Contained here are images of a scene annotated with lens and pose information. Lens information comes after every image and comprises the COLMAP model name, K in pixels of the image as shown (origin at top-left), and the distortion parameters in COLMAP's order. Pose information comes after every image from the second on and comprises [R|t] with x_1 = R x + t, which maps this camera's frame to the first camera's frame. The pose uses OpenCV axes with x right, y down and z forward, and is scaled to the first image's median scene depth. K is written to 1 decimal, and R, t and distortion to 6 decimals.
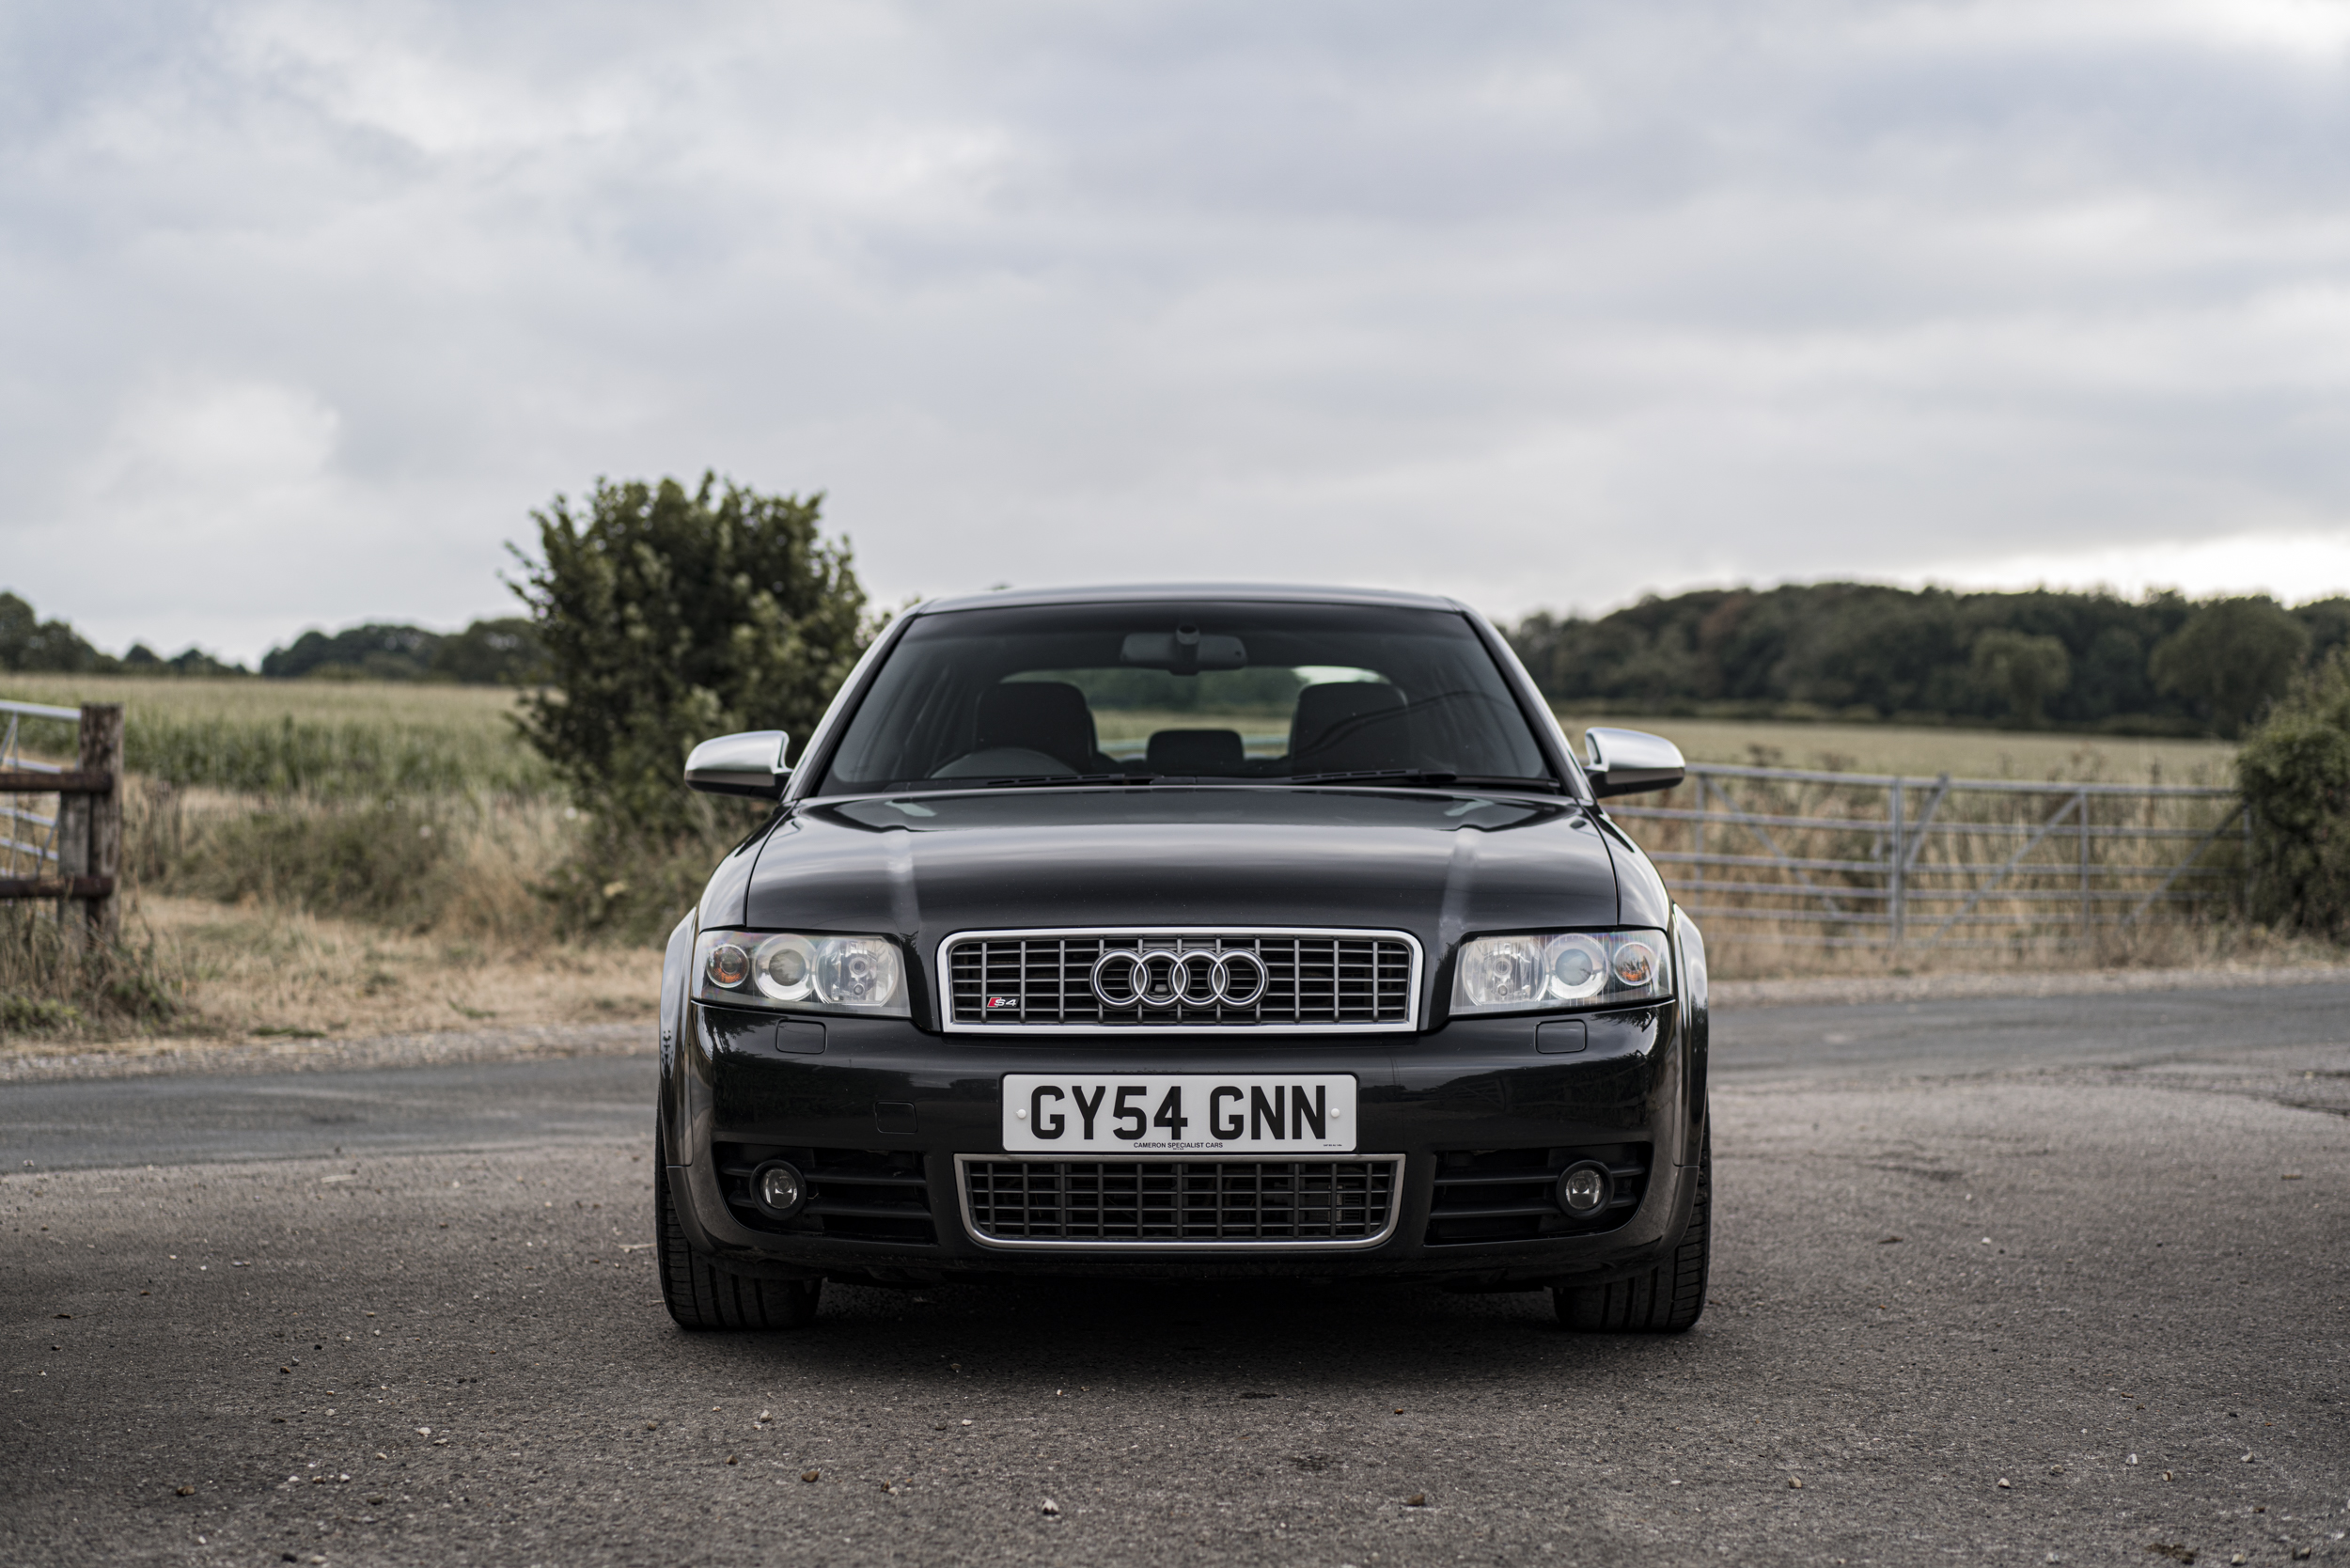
lens RADIAL K [[3646.8, 0, 1163.2], [0, 3646.8, 792.3], [0, 0, 1]] dist [-0.020888, 0.000000]
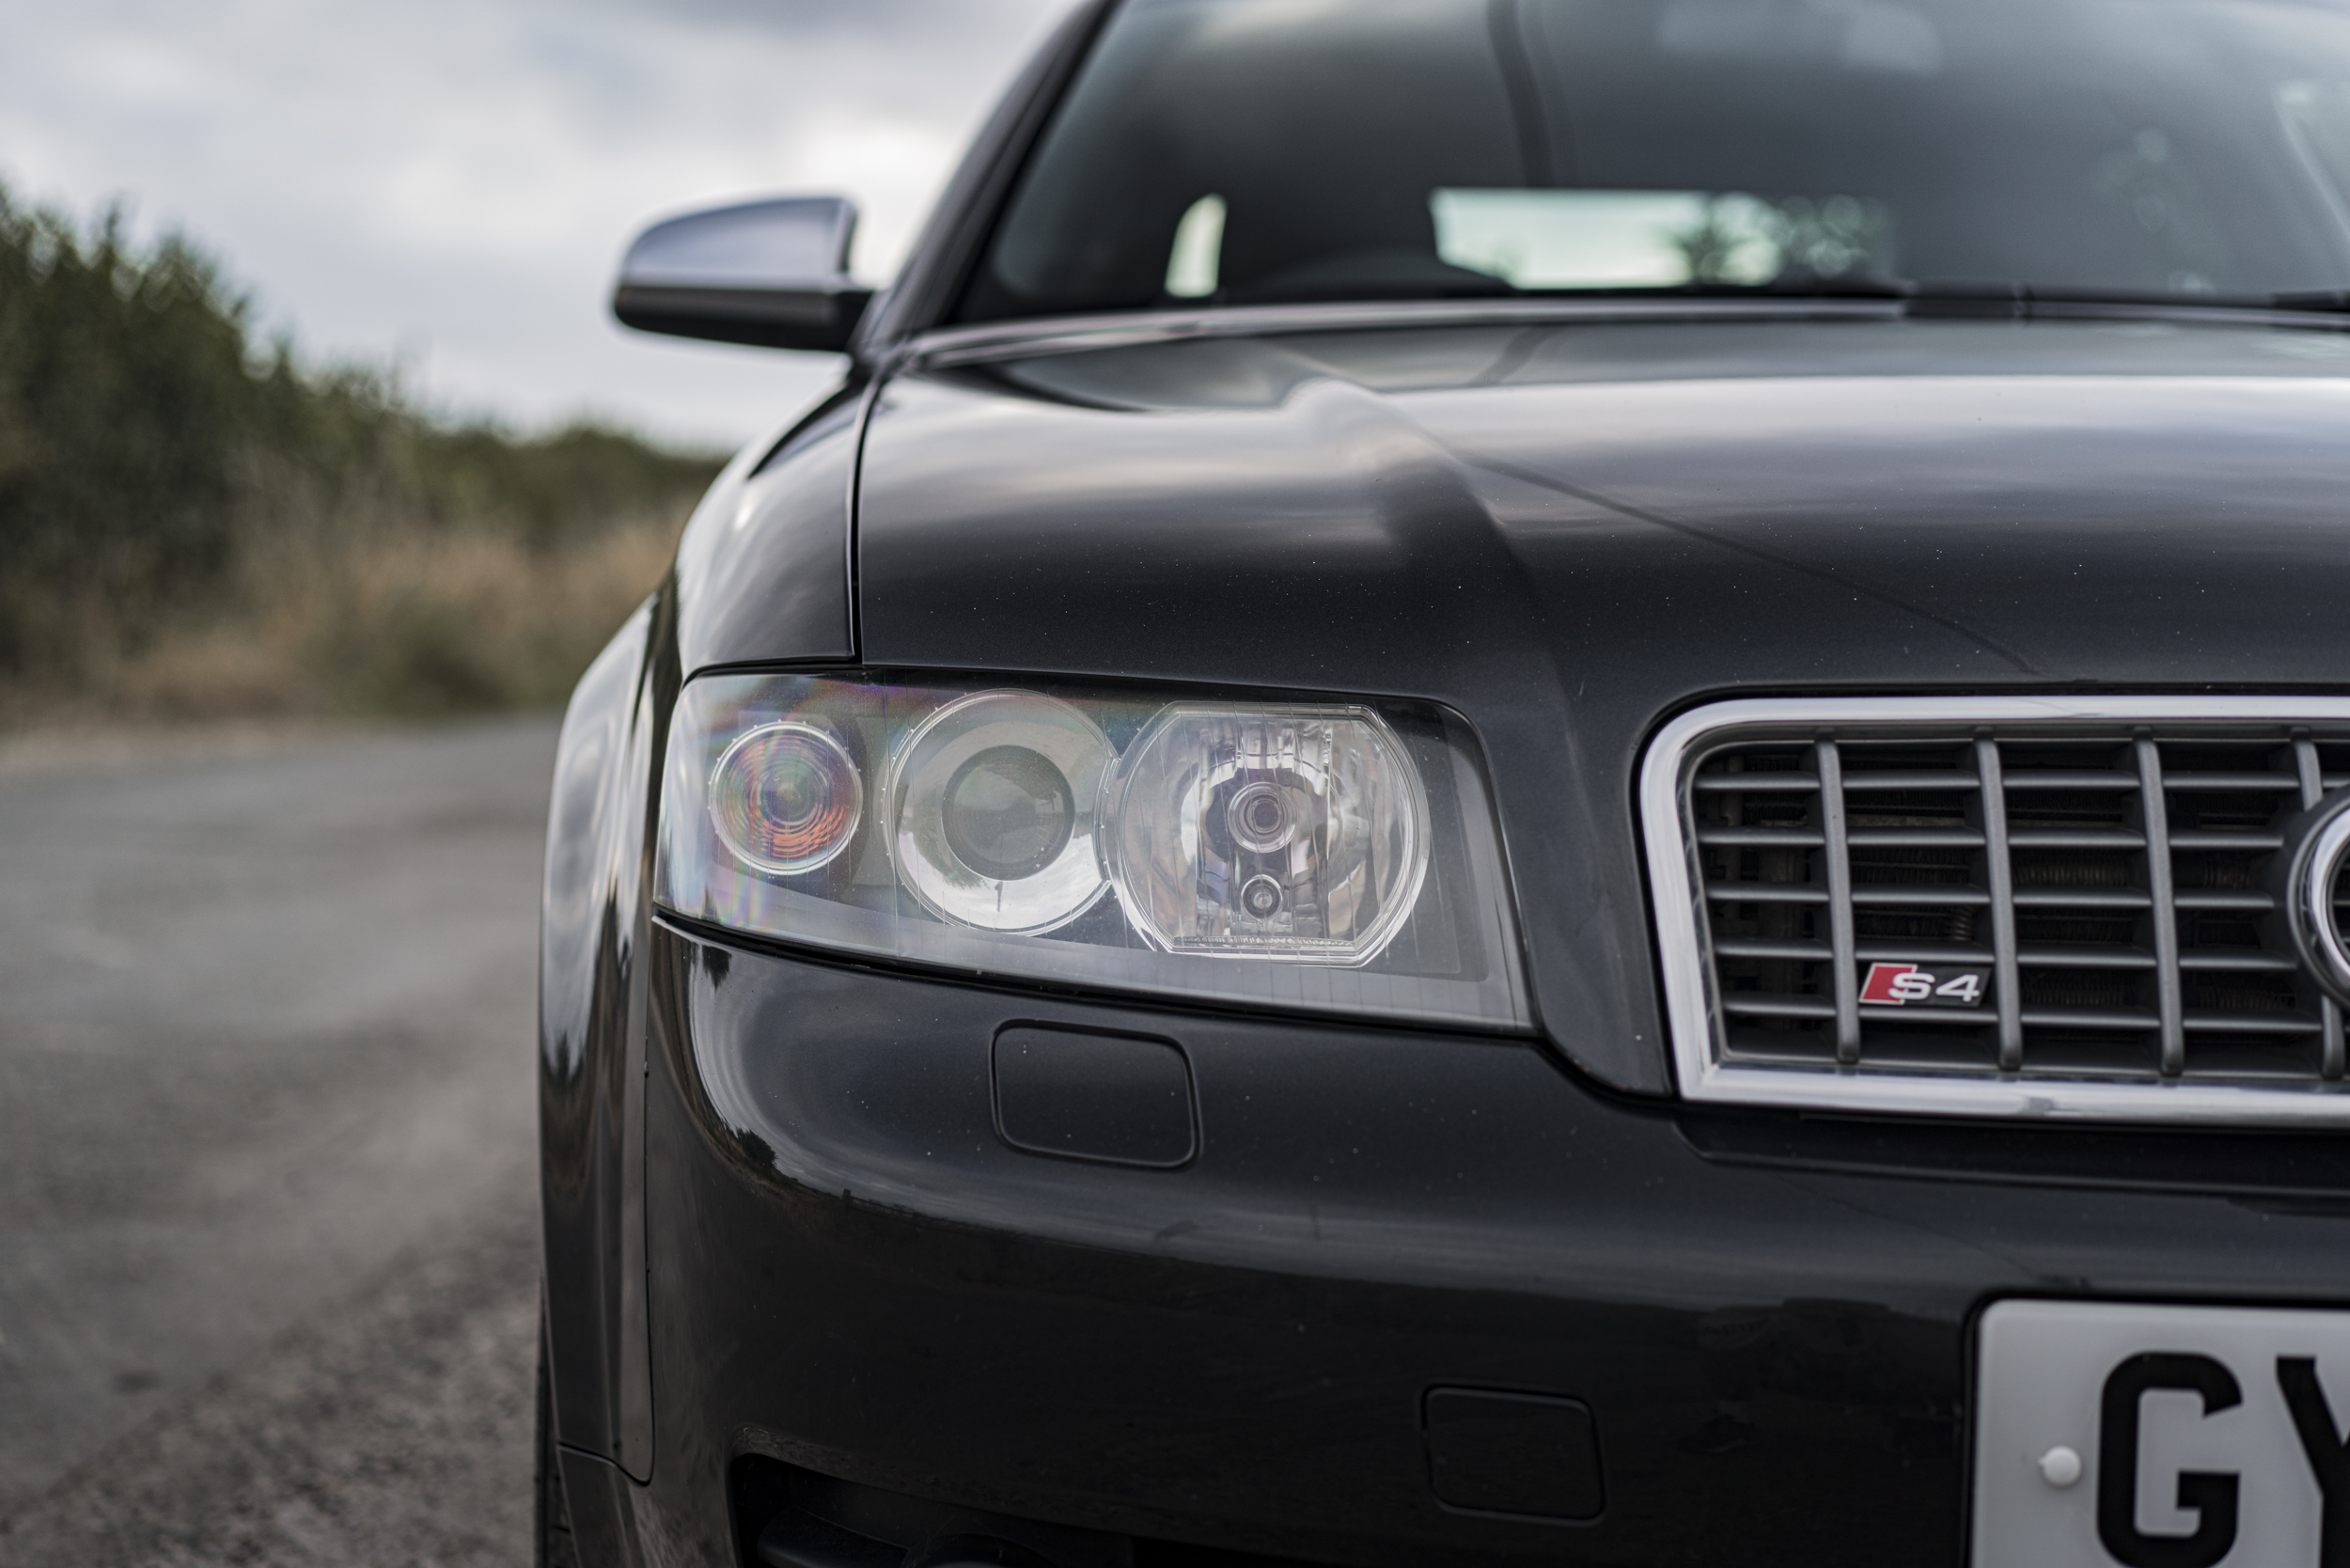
lens RADIAL K [[3646.8, 0, 1152.7], [0, 3646.8, 789.3], [0, 0, 1]] dist [-0.020888, 0.000000]
pose [[0.999316, 0.019979, 0.031107, -0.104716], [-0.022080, 0.997392, 0.068718, 0.028100], [-0.029653, -0.069358, 0.997151, 0.751552]]
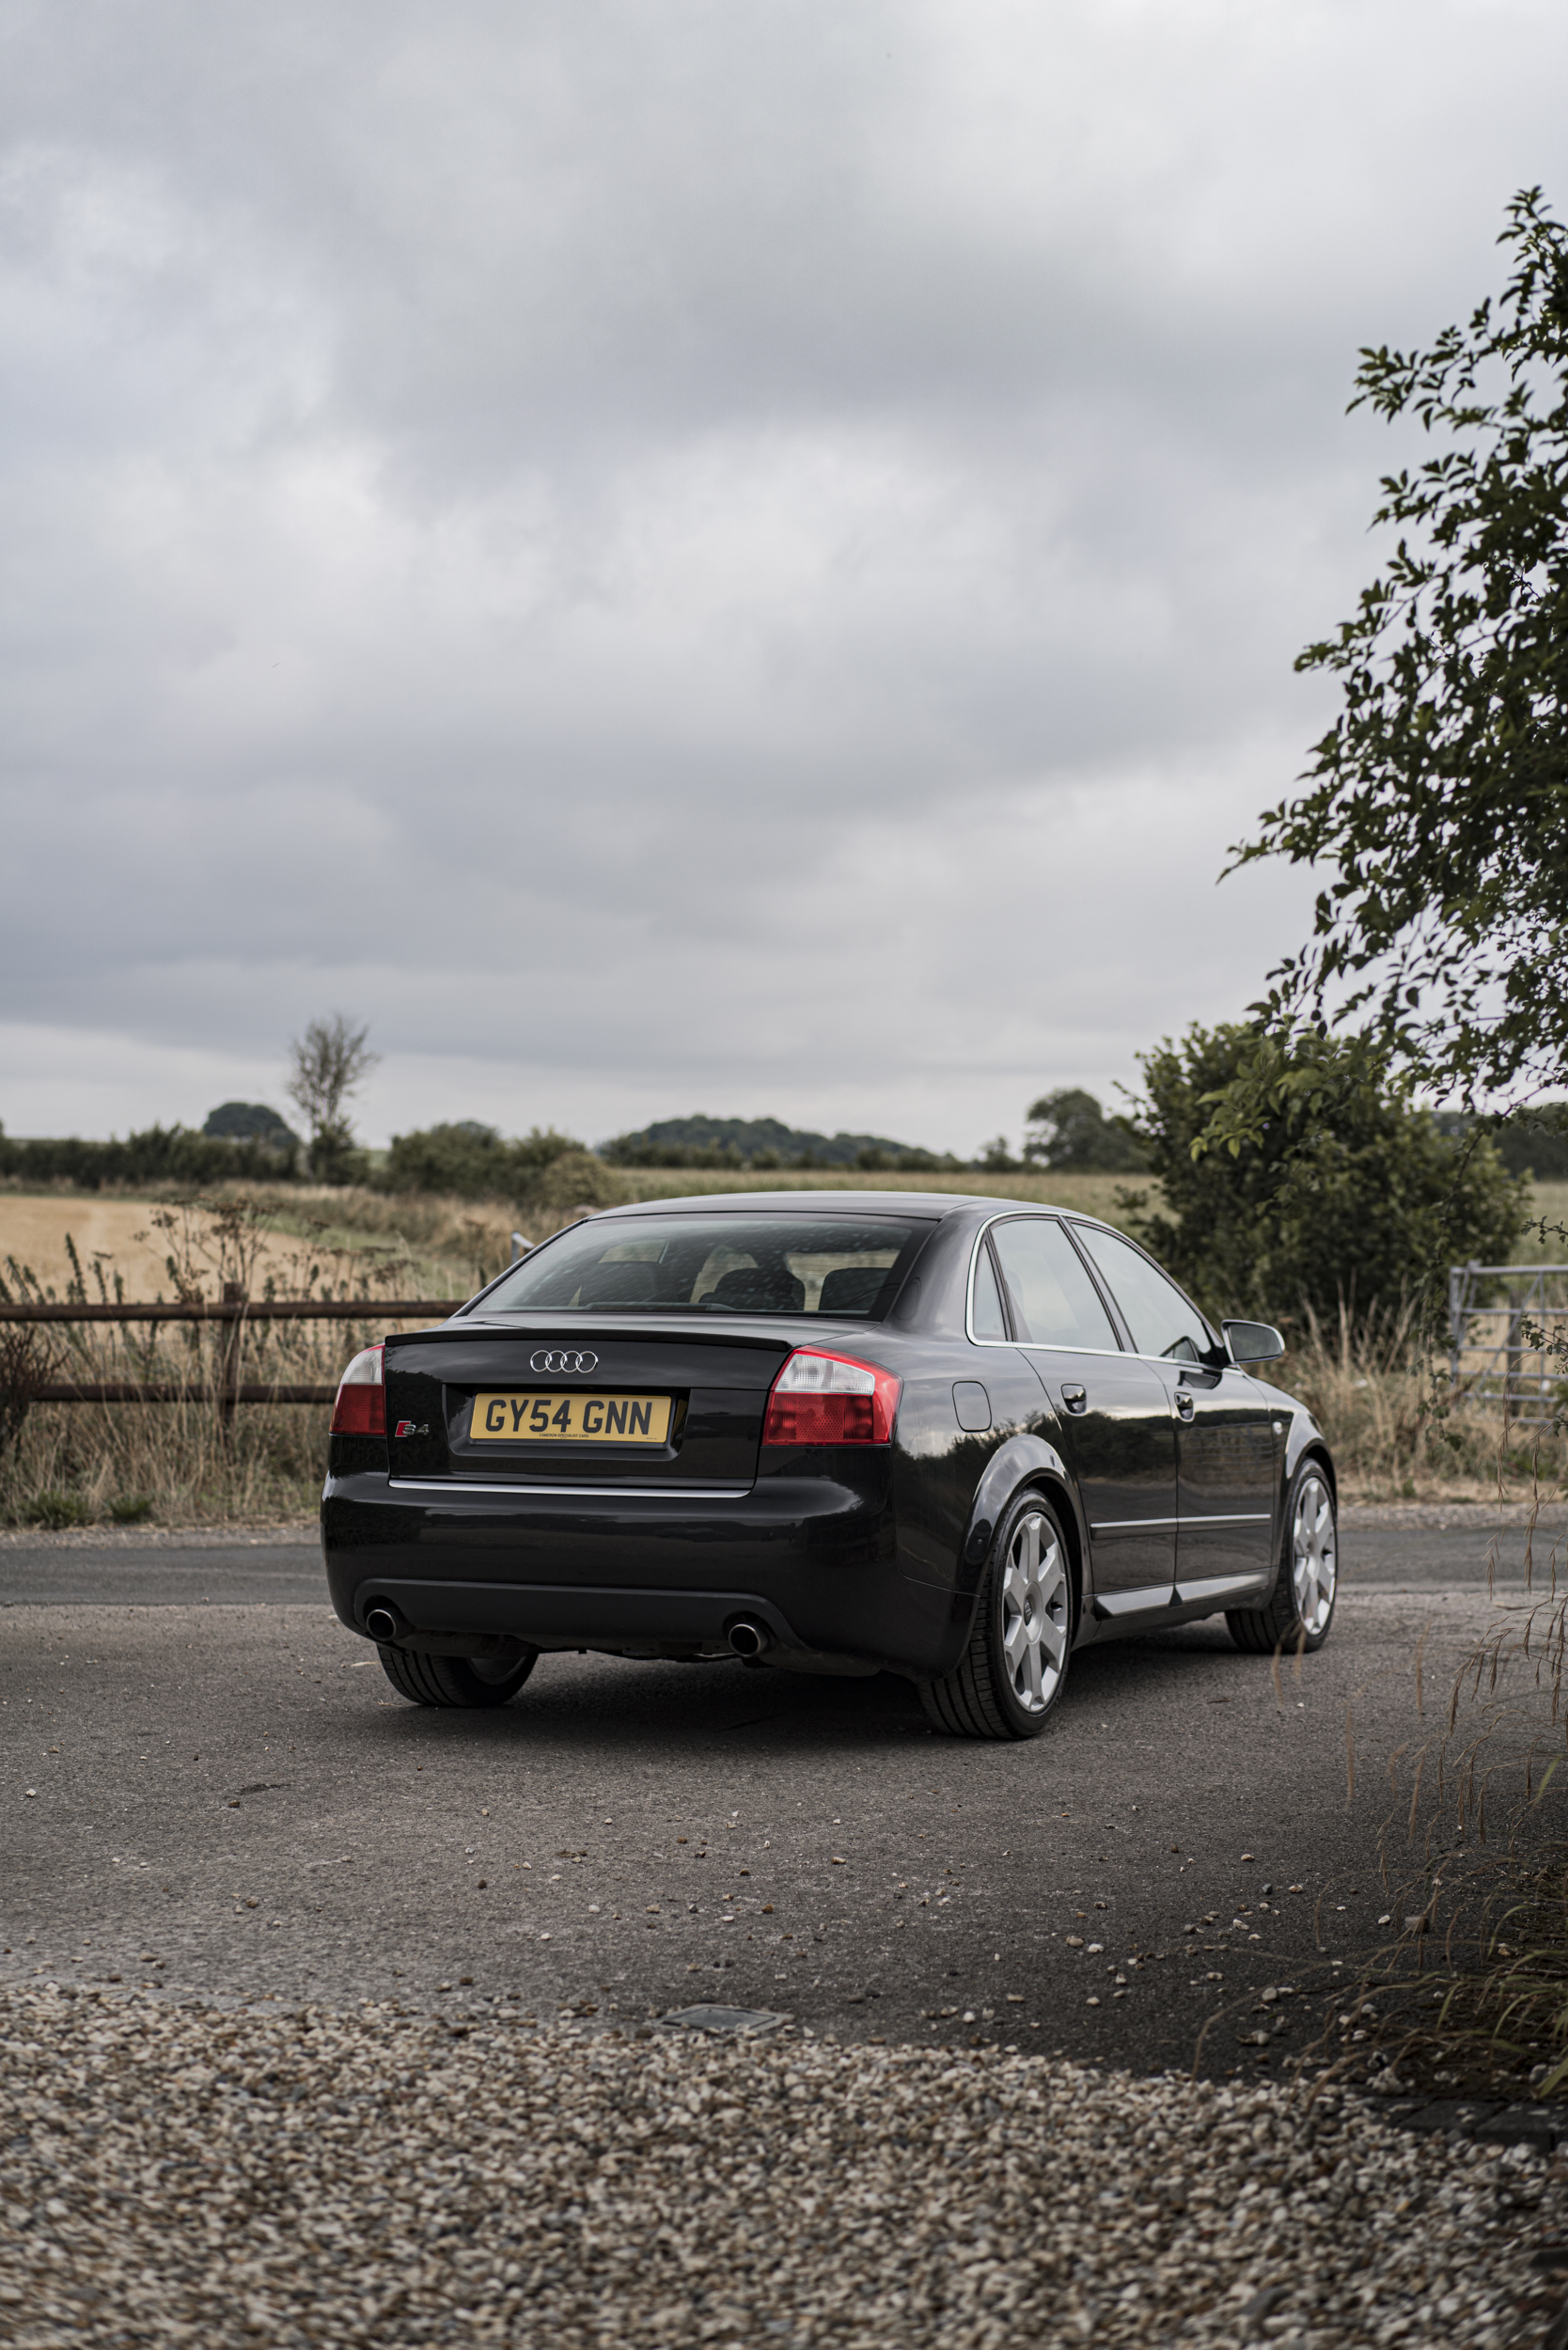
lens RADIAL K [[3646.8, 0, 801.0], [0, 3646.8, 1123.7], [0, 0, 1]] dist [-0.020888, 0.000000]
pose [[0.922970, -0.014399, -0.384602, 0.790714], [-0.001765, 0.999131, -0.041642, -0.041007], [0.384868, 0.039114, 0.922143, -0.379051]]
